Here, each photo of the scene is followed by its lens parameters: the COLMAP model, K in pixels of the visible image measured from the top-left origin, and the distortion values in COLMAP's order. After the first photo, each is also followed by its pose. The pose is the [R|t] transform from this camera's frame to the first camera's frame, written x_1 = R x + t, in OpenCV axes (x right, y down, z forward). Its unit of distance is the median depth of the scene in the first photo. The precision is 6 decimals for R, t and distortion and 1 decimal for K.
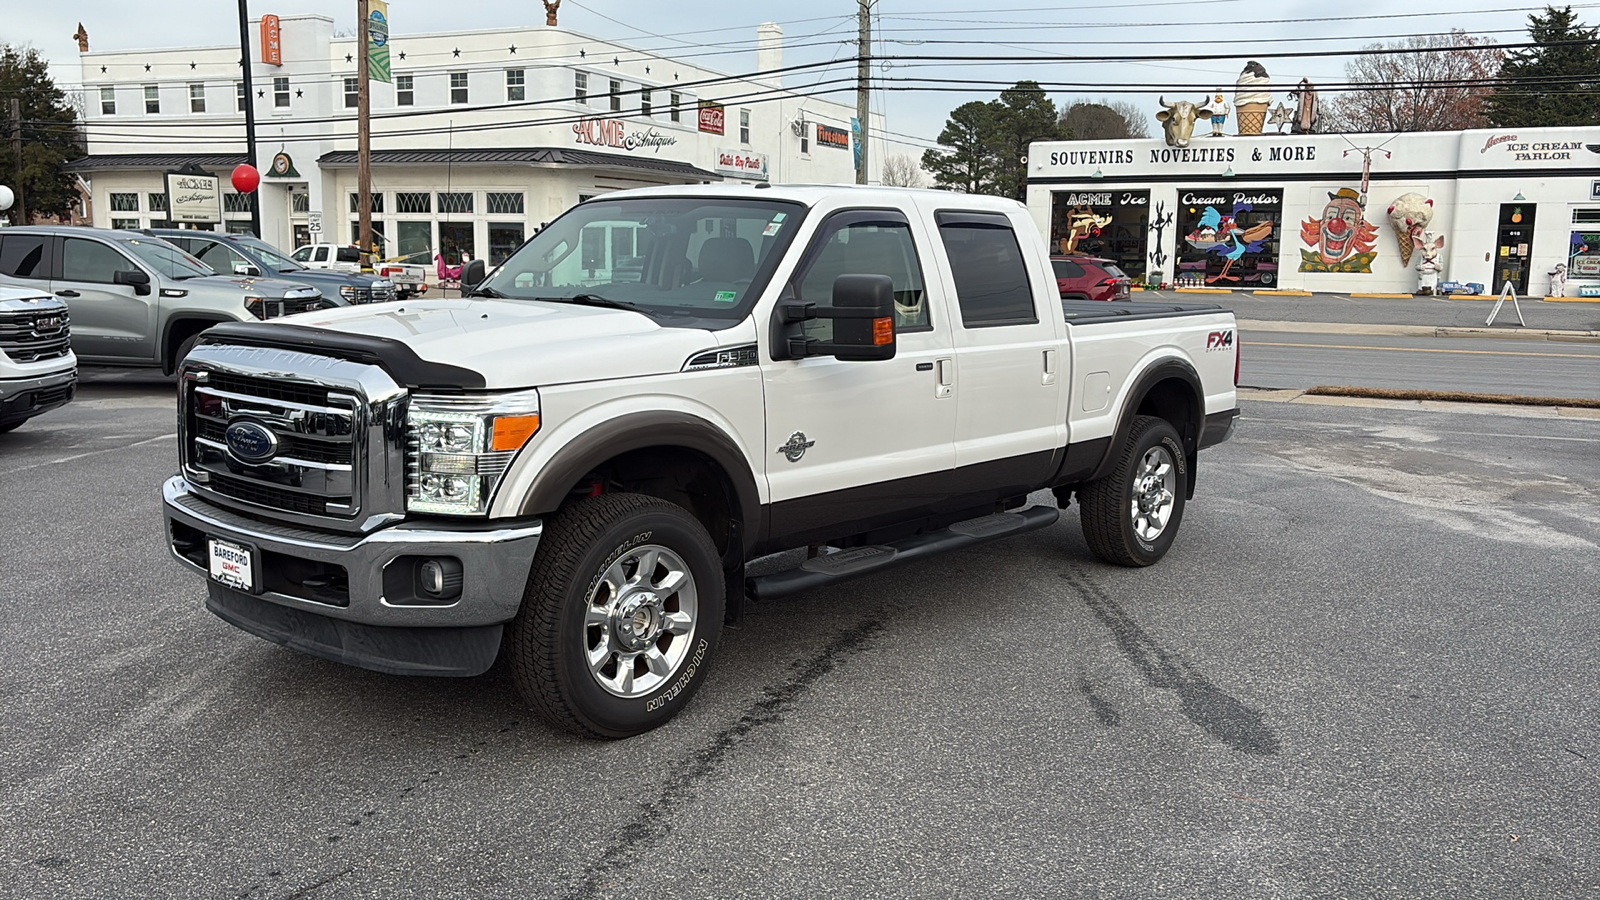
lens RADIAL K [[1380.8, 0, 800.0], [0, 1380.8, 450.0], [0, 0, 1]] dist [0.047943, -0.040340]
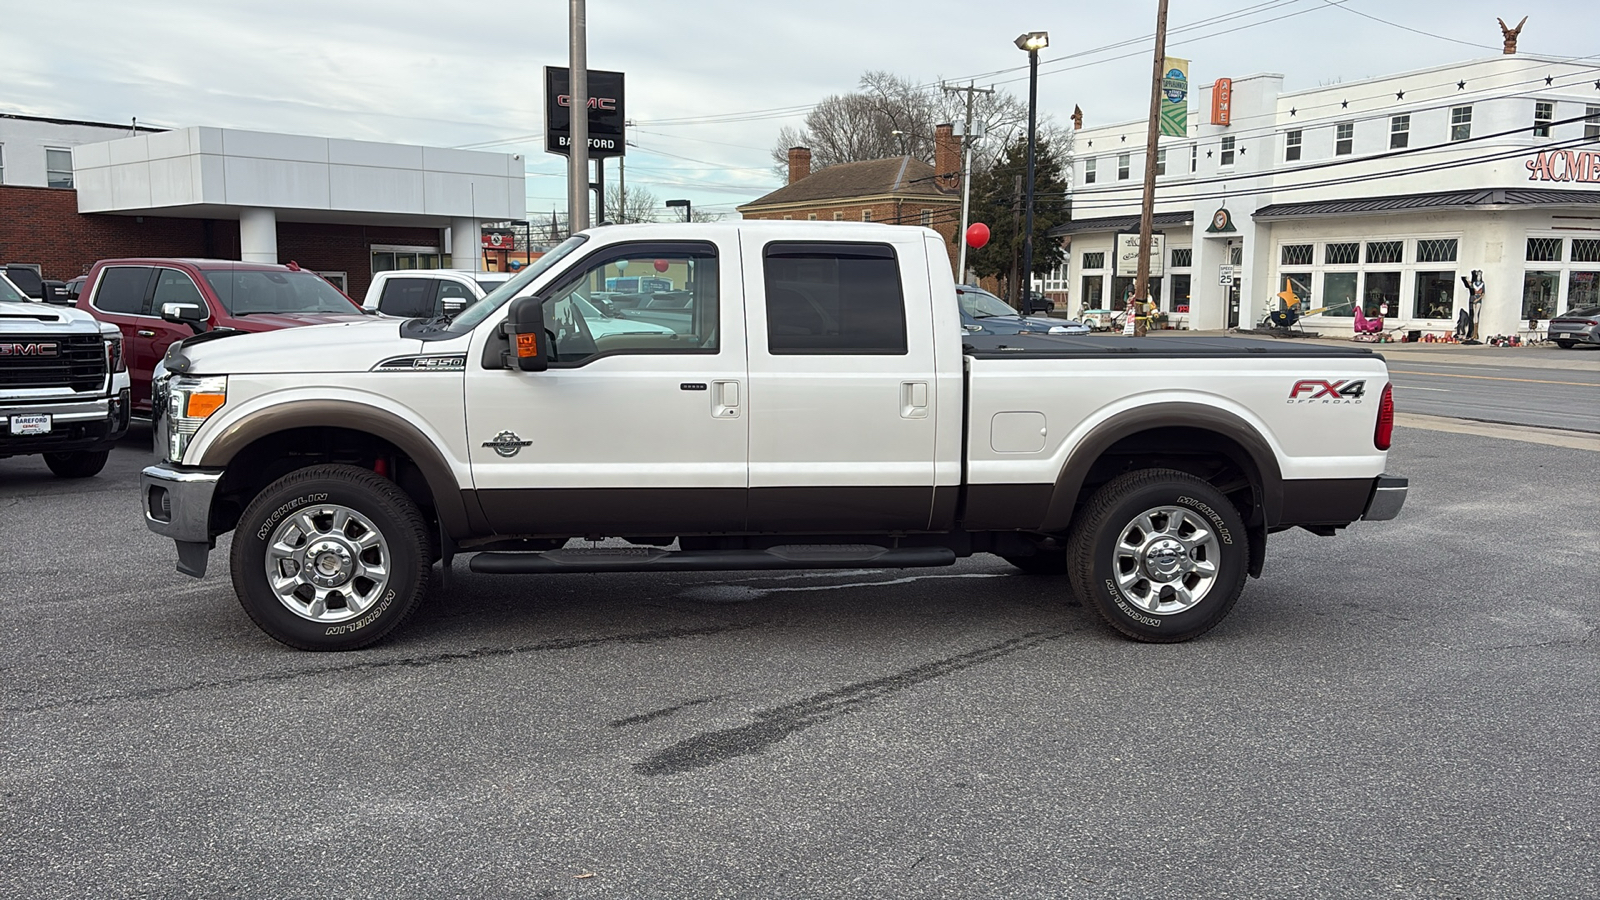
lens RADIAL K [[1382.6, 0, 804.2], [0, 1382.6, 466.4], [0, 0, 1]] dist [0.032377, -0.004848]
pose [[0.744309, 0.078737, -0.663177, 0.108337], [-0.097038, 0.995238, 0.009253, -0.002144], [0.660747, 0.057466, 0.748405, 0.032699]]
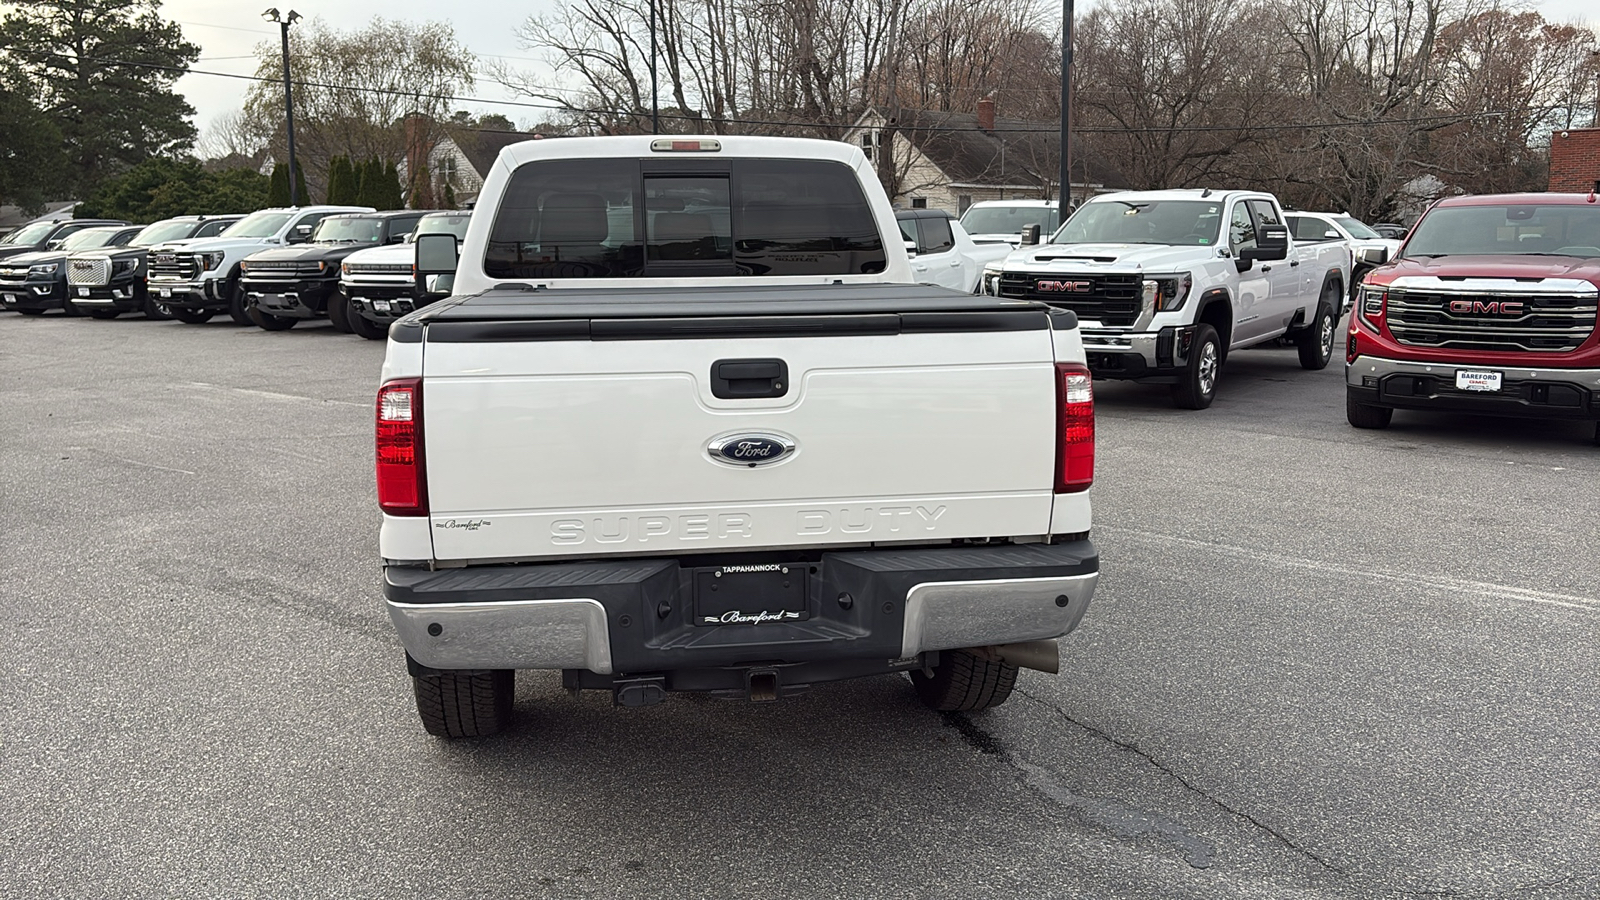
lens RADIAL K [[1377.2, 0, 776.5], [0, 1377.2, 471.6], [0, 0, 1]] dist [0.059746, -0.075948]
pose [[-0.666913, 0.115771, -0.736087, 0.097282], [-0.107625, 0.962532, 0.248896, -0.031000], [0.737323, 0.245213, -0.629465, 0.242383]]
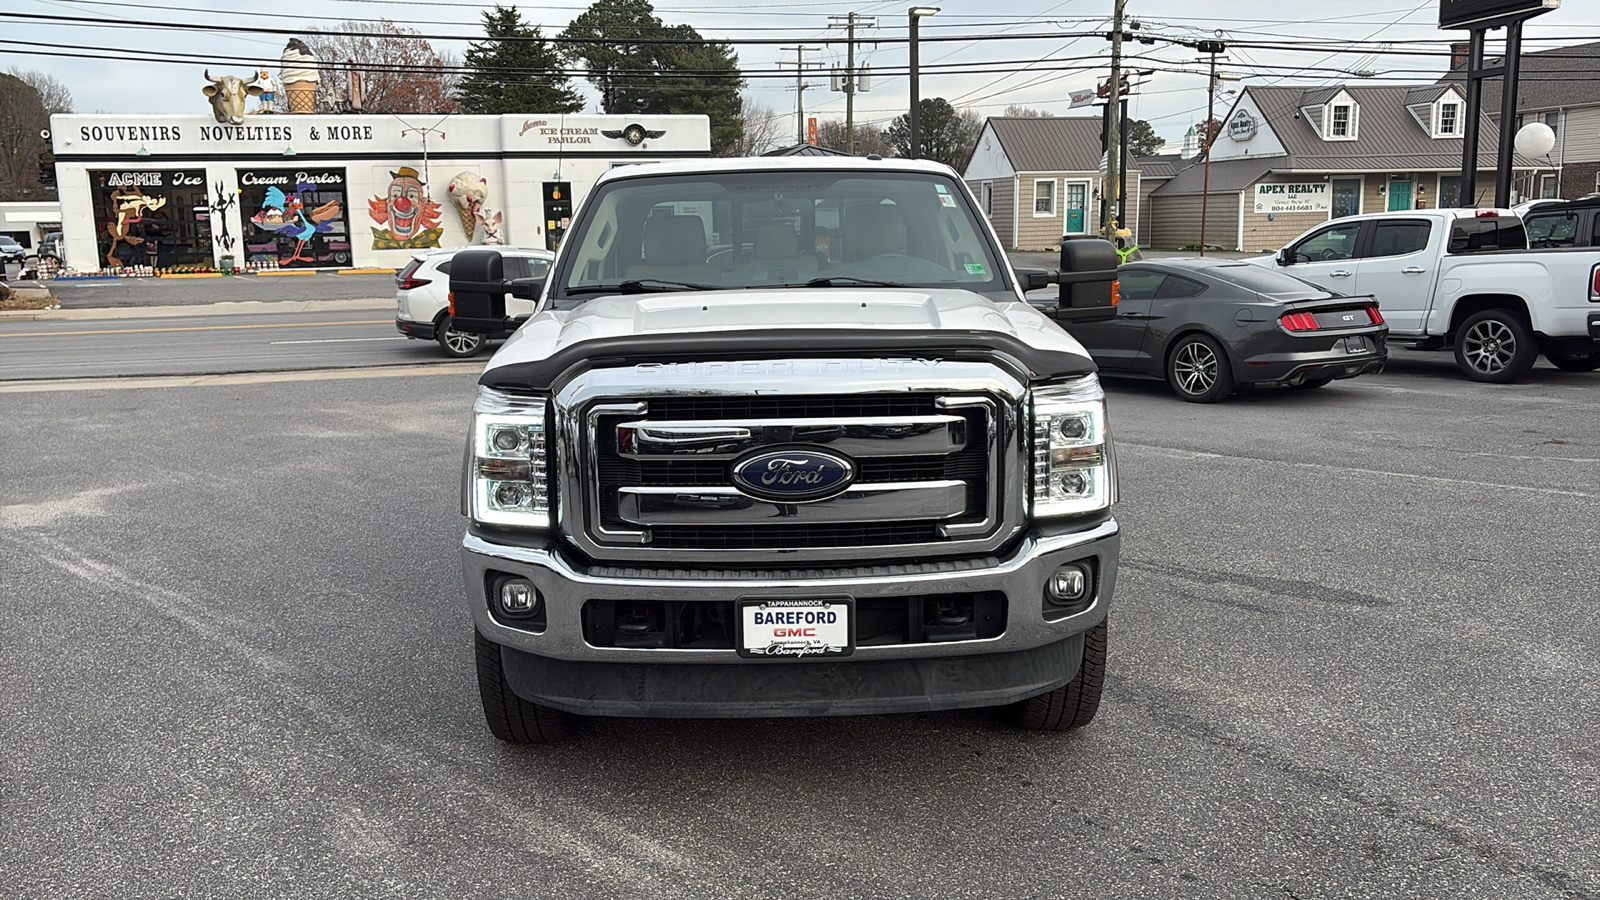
lens RADIAL K [[1380.5, 0, 769.8], [0, 1380.5, 445.8], [0, 0, 1]] dist [0.041596, -0.023880]
pose [[0.754990, -0.134267, 0.641844, -0.090358], [0.127314, 0.990201, 0.057383, -0.007041], [-0.643259, 0.038392, 0.764686, 0.039743]]
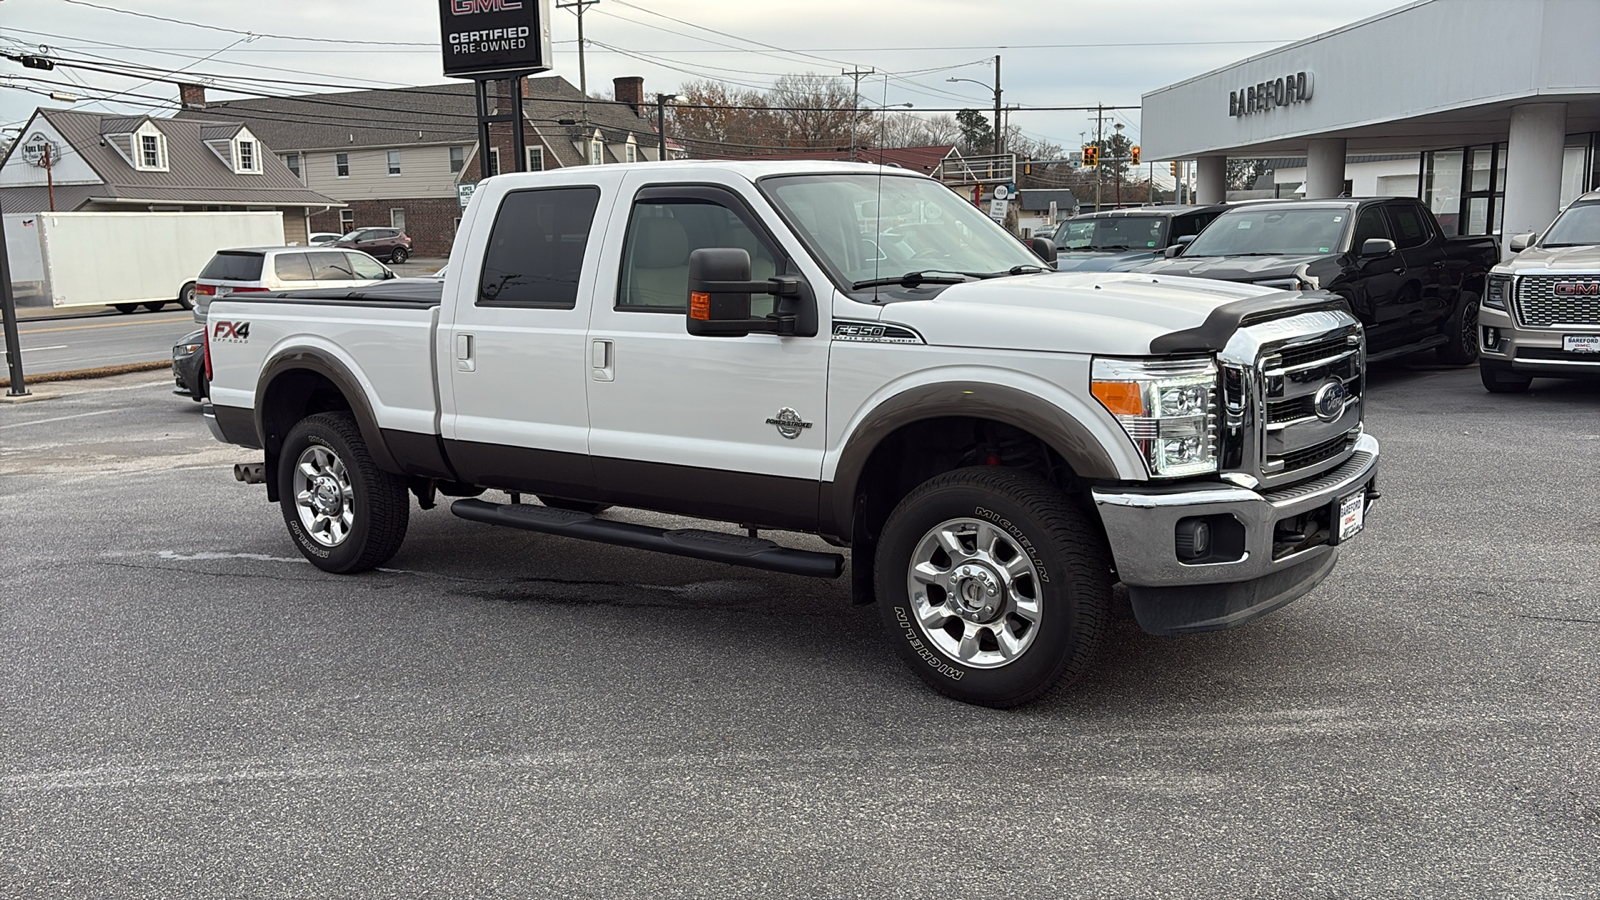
lens RADIAL K [[1377.2, 0, 776.5], [0, 1377.2, 471.6], [0, 0, 1]] dist [0.059746, -0.075948]
pose [[-0.037341, -0.185637, 0.981909, -0.140517], [0.166028, 0.967785, 0.189280, -0.022253], [-0.985414, 0.170092, -0.005317, 0.142119]]
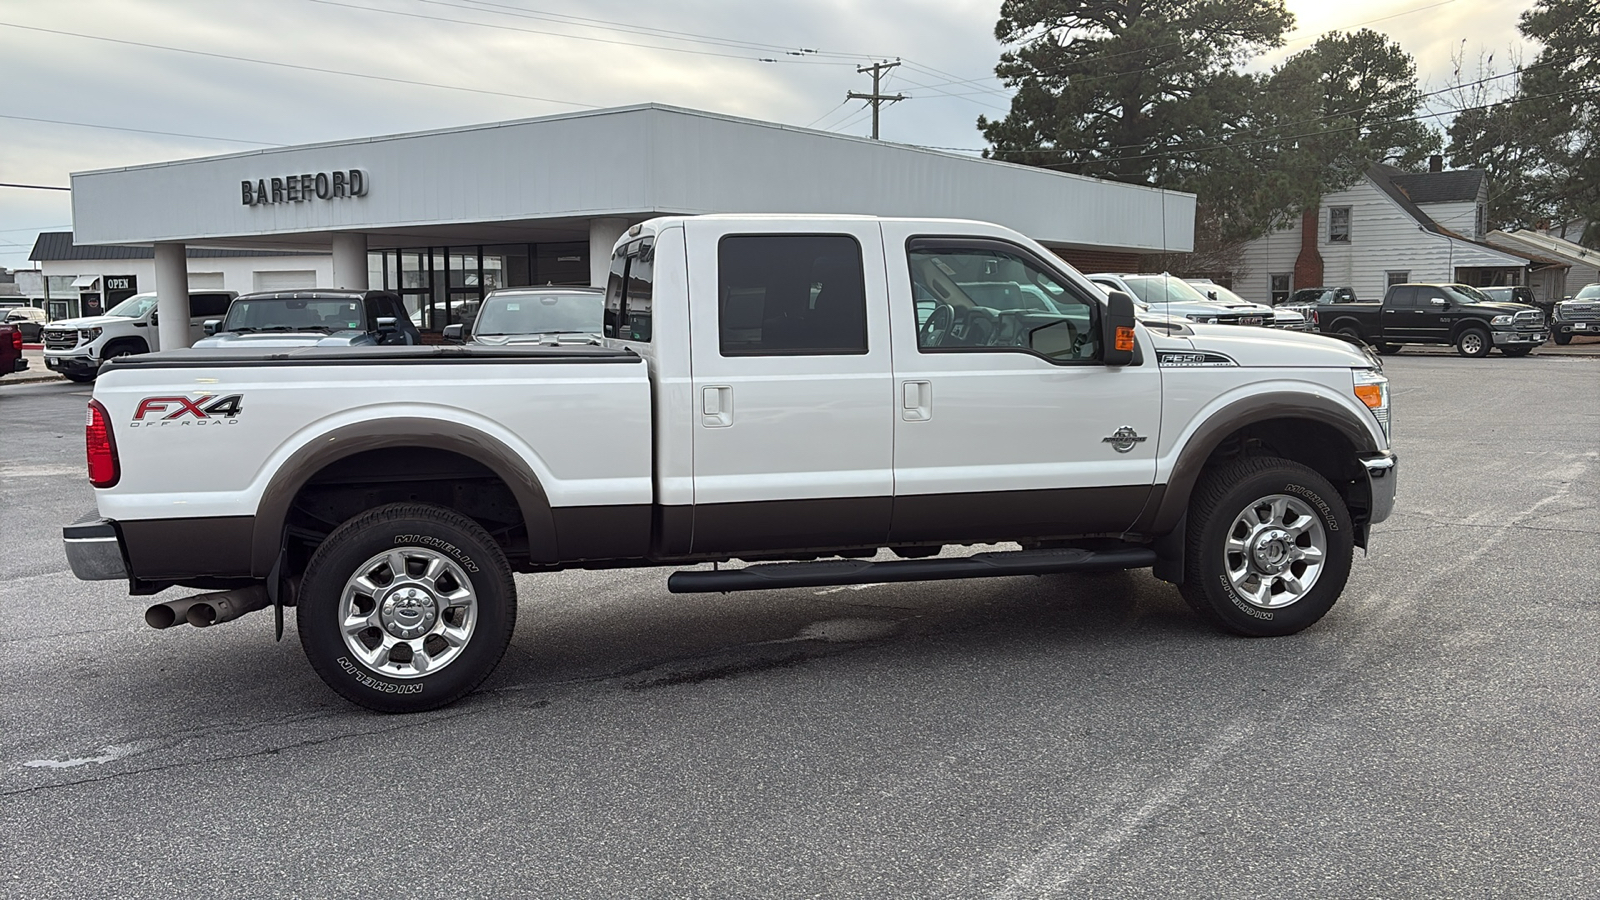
lens RADIAL K [[1383.1, 0, 760.2], [0, 1383.1, 449.4], [0, 0, 1]] dist [0.034255, -0.014574]
pose [[-0.811117, -0.066577, 0.581082, -0.080150], [0.081618, 0.970895, 0.225169, -0.036494], [-0.579161, 0.230065, -0.782076, 0.263036]]
